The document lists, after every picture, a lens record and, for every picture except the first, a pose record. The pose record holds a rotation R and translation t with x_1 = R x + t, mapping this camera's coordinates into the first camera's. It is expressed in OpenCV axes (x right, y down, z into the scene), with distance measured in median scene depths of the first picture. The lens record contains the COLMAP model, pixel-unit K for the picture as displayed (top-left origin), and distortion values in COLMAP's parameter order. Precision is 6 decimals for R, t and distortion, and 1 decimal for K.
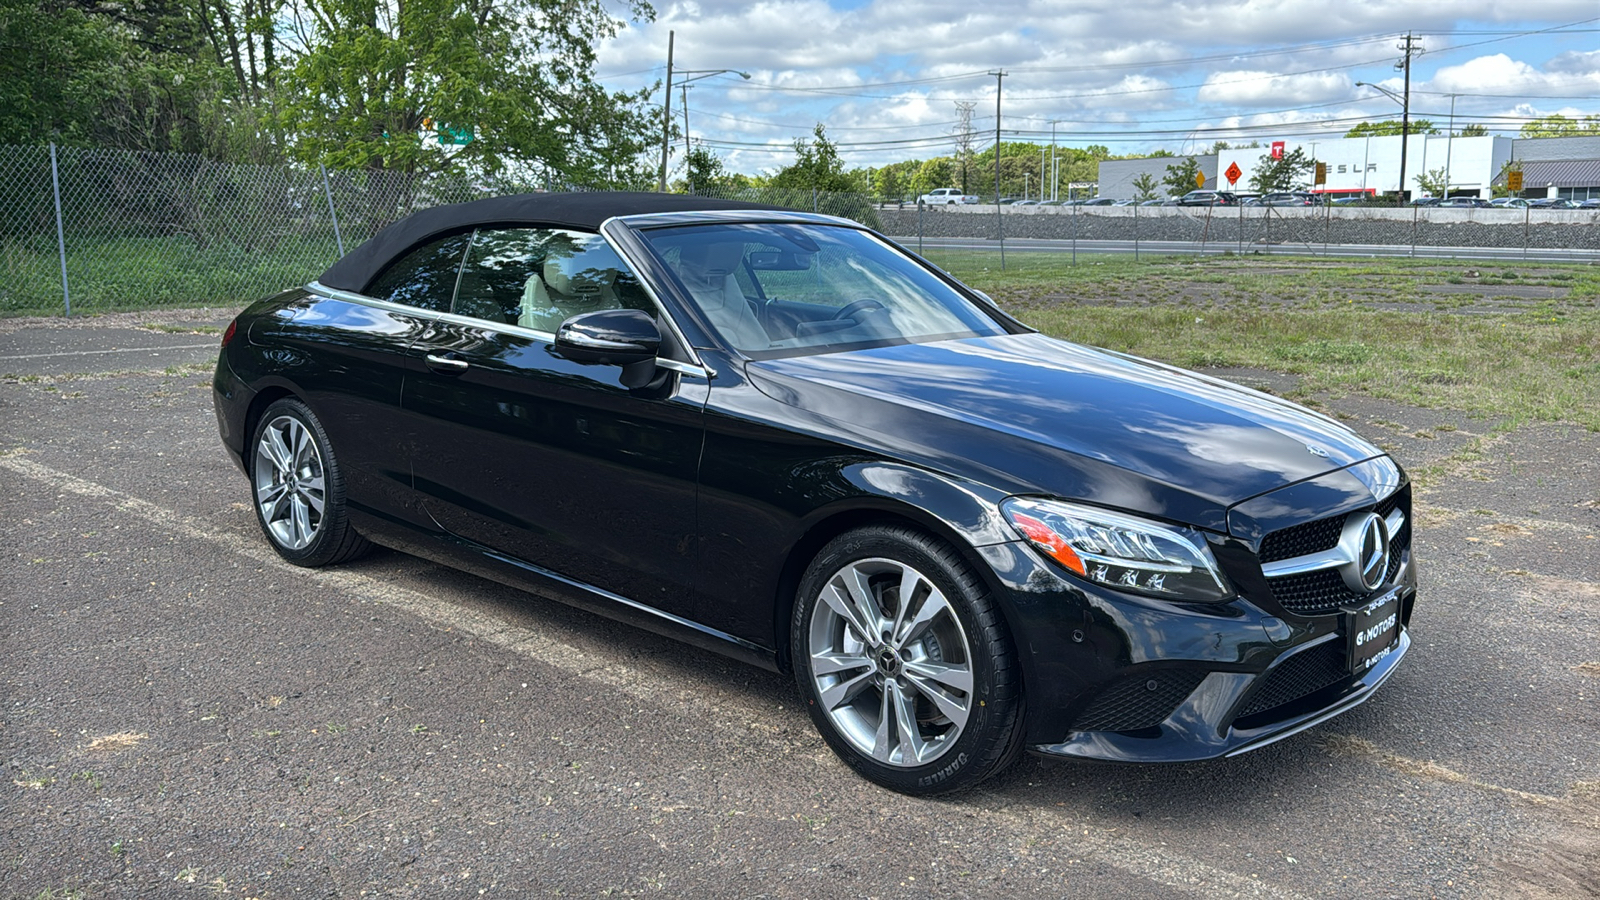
lens RADIAL K [[1350.2, 0, 802.0], [0, 1350.2, 464.9], [0, 0, 1]] dist [0.123838, -0.228244]
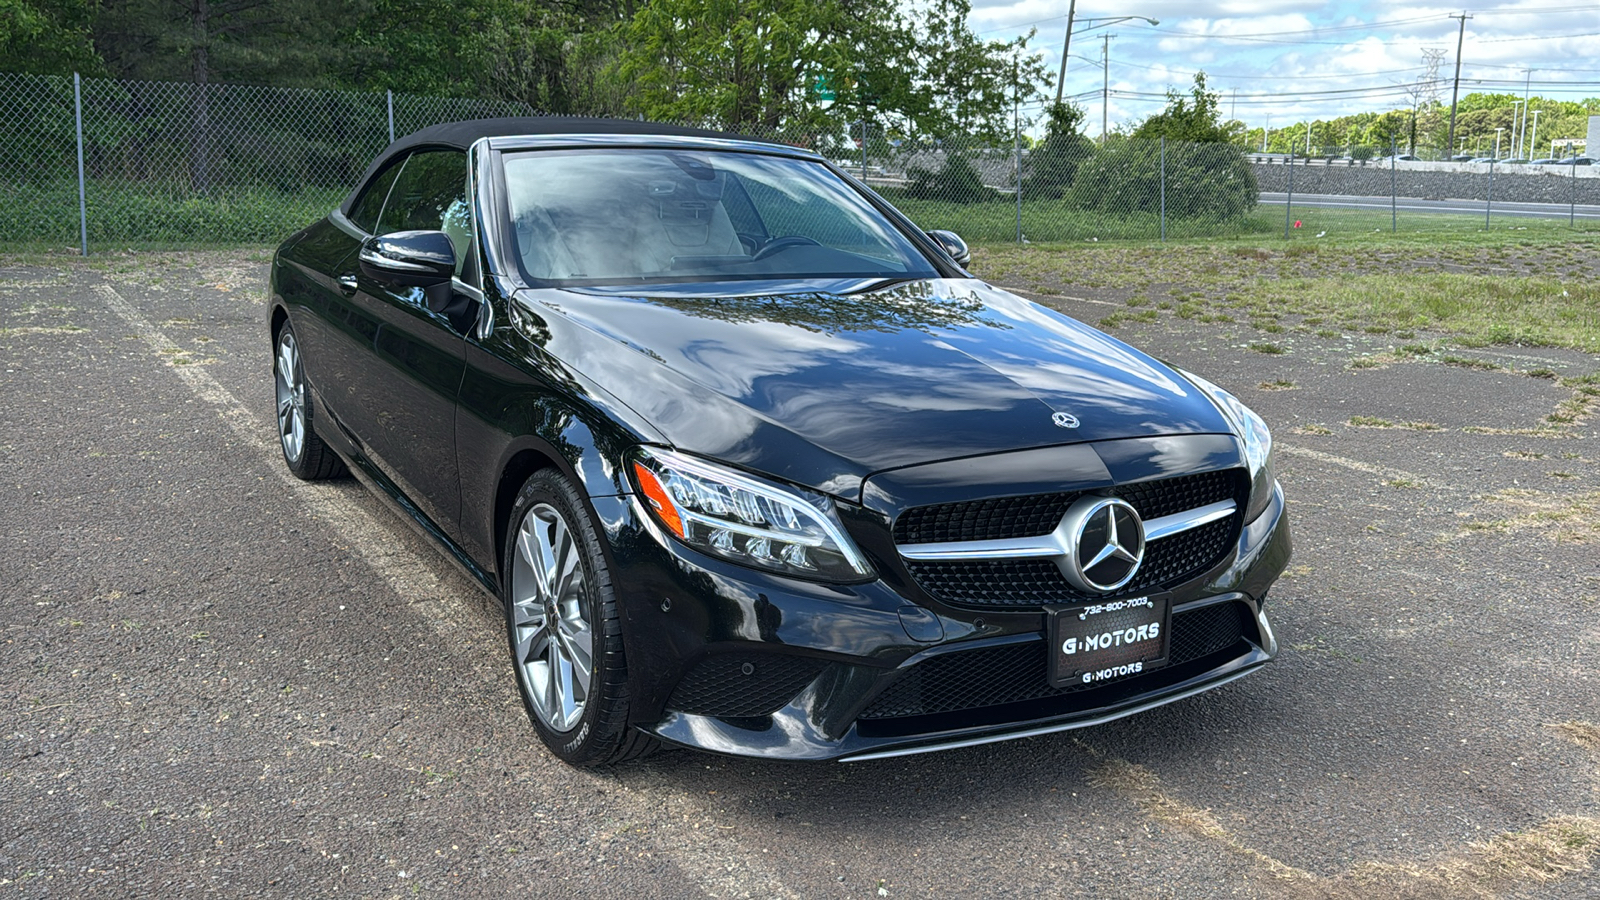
lens RADIAL K [[1350.2, 0, 802.0], [0, 1350.2, 464.9], [0, 0, 1]] dist [0.123838, -0.228244]
pose [[0.958698, 0.074265, -0.274560, 0.464843], [-0.065406, 0.997004, 0.041296, -0.007783], [0.276804, -0.021633, 0.960683, 0.153604]]
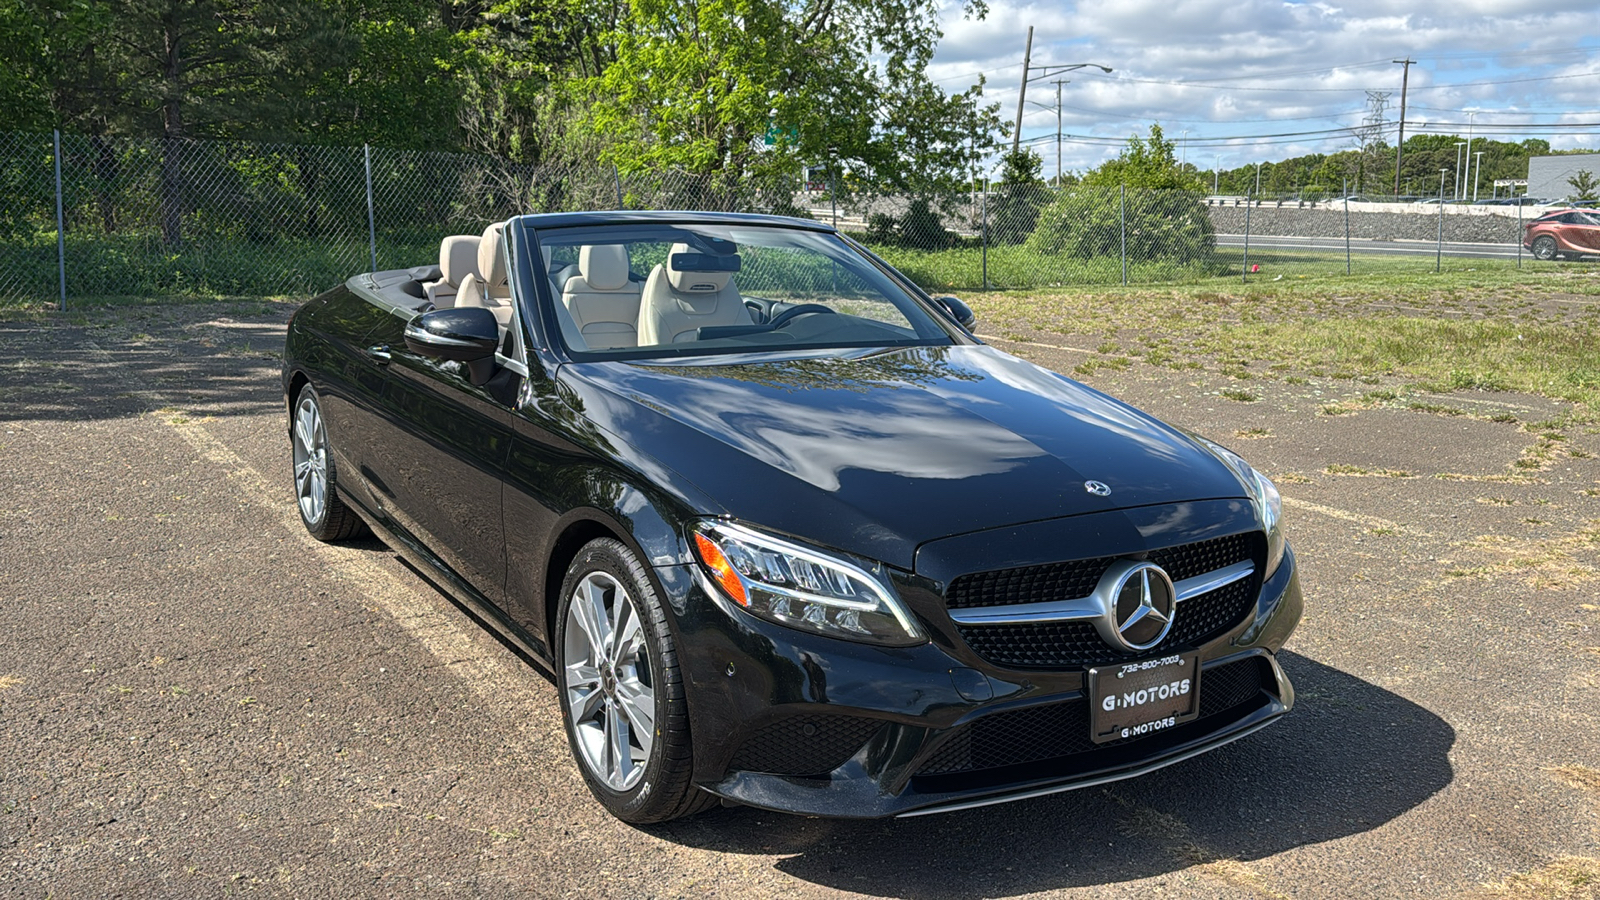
lens RADIAL K [[1350.2, 0, 802.0], [0, 1350.2, 464.9], [0, 0, 1]] dist [0.123838, -0.228244]
pose [[0.966550, 0.056852, -0.250097, 0.421785], [-0.056380, 0.998368, 0.009055, -0.024235], [0.250203, 0.005348, 0.968179, 0.092262]]
